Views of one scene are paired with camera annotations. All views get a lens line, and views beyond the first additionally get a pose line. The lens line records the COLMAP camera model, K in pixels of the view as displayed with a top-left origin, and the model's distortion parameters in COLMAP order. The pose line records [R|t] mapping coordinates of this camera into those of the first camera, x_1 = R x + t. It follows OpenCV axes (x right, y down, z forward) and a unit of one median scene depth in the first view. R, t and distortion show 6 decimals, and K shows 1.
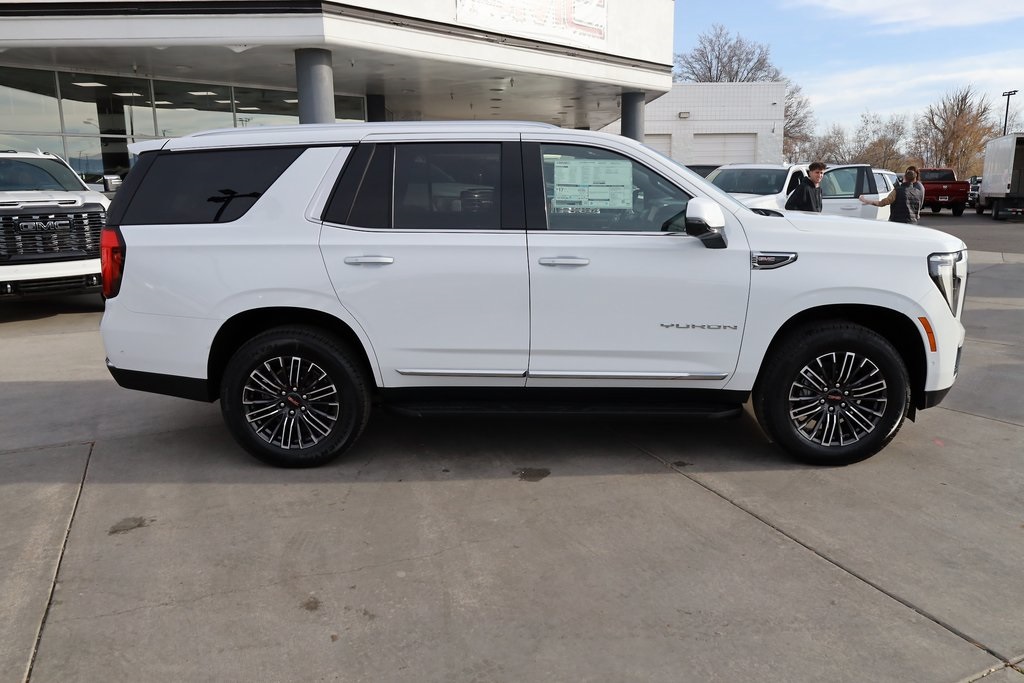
lens RADIAL K [[758.0, 0, 512.0], [0, 758.0, 341.5], [0, 0, 1]] dist [-0.007842, -0.001448]
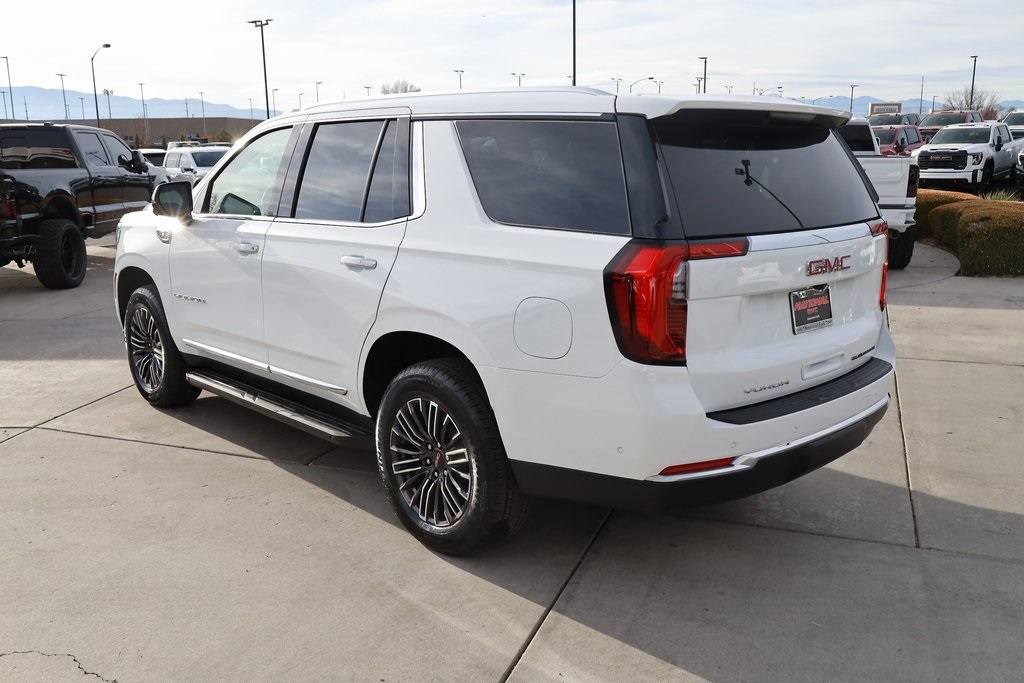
lens RADIAL K [[874.8, 0, 512.0], [0, 874.8, 341.5], [0, 0, 1]] dist [-0.006485, -0.001277]
pose [[-0.705098, -0.136540, 0.695840, -0.934785], [0.160591, 0.925045, 0.344243, -0.417939], [-0.690686, 0.354470, -0.630320, 1.922884]]
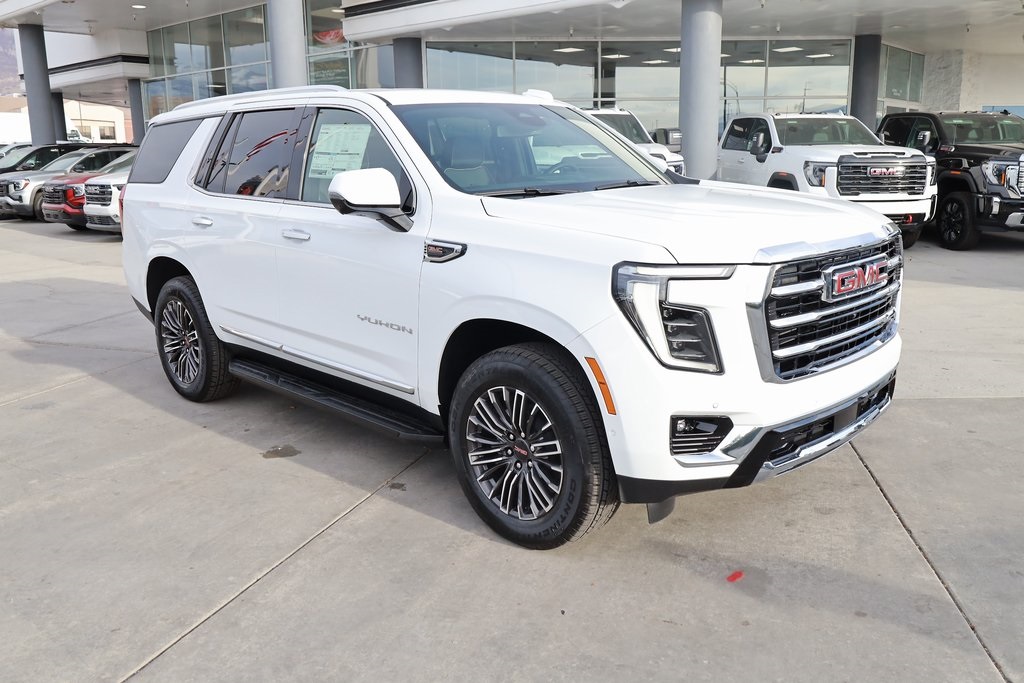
lens RADIAL K [[854.8, 0, 512.0], [0, 854.8, 341.5], [0, 0, 1]] dist [-0.012532, -0.010930]
pose [[0.715458, 0.153932, -0.681487, 0.968120], [-0.138576, 0.987313, 0.077528, -0.090864], [0.684775, 0.038970, 0.727712, 0.405703]]
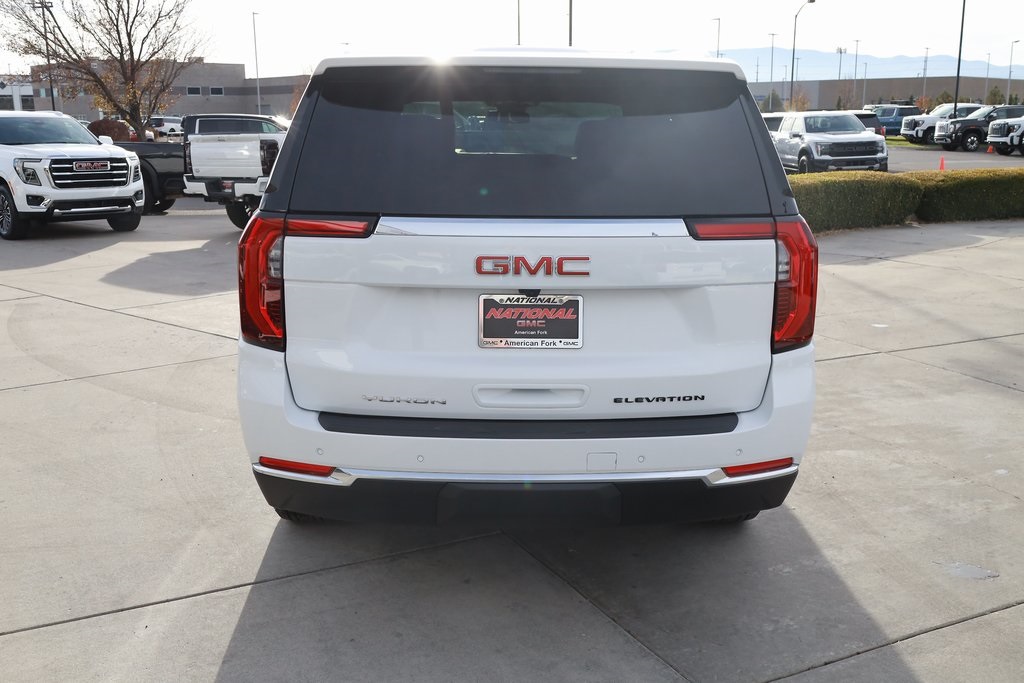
lens RADIAL K [[981.6, 0, 512.0], [0, 981.6, 341.5], [0, 0, 1]] dist [0.000034, 0.011411]
pose [[-0.033549, -0.211812, 0.976734, -1.249641], [0.207938, 0.954419, 0.214115, -0.262496], [-0.977566, 0.210284, 0.012024, 1.220972]]
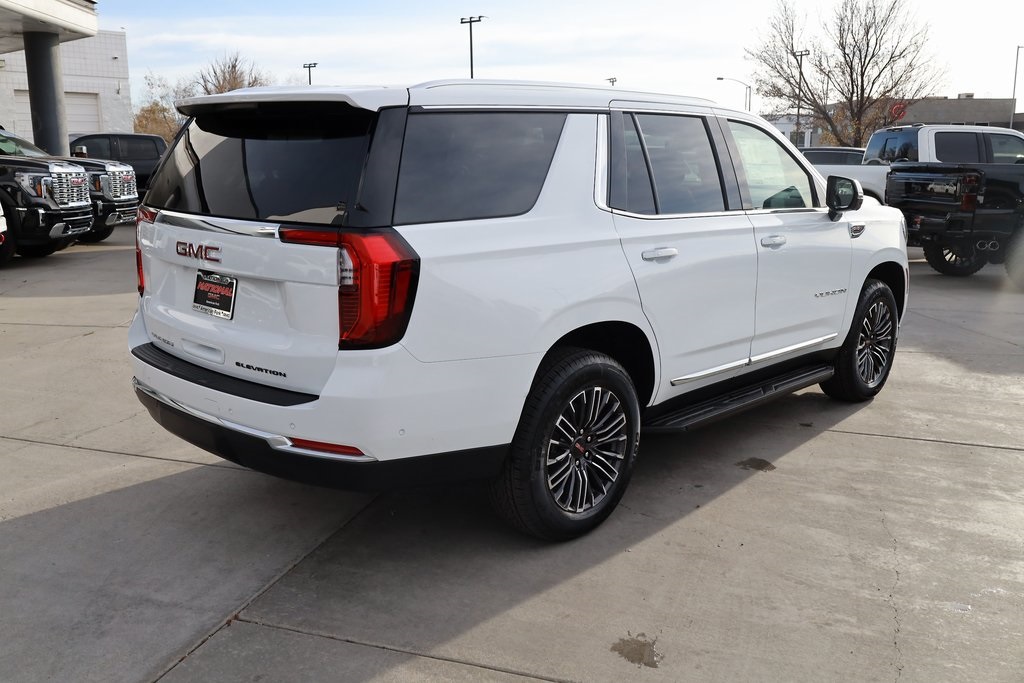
lens RADIAL K [[910.0, 0, 512.0], [0, 910.0, 341.5], [0, 0, 1]] dist [-0.005957, 0.001454]
pose [[0.674526, -0.138874, 0.725071, -1.002831], [0.142698, 0.988152, 0.056511, -0.089131], [-0.724328, 0.065347, 0.686351, 0.428683]]
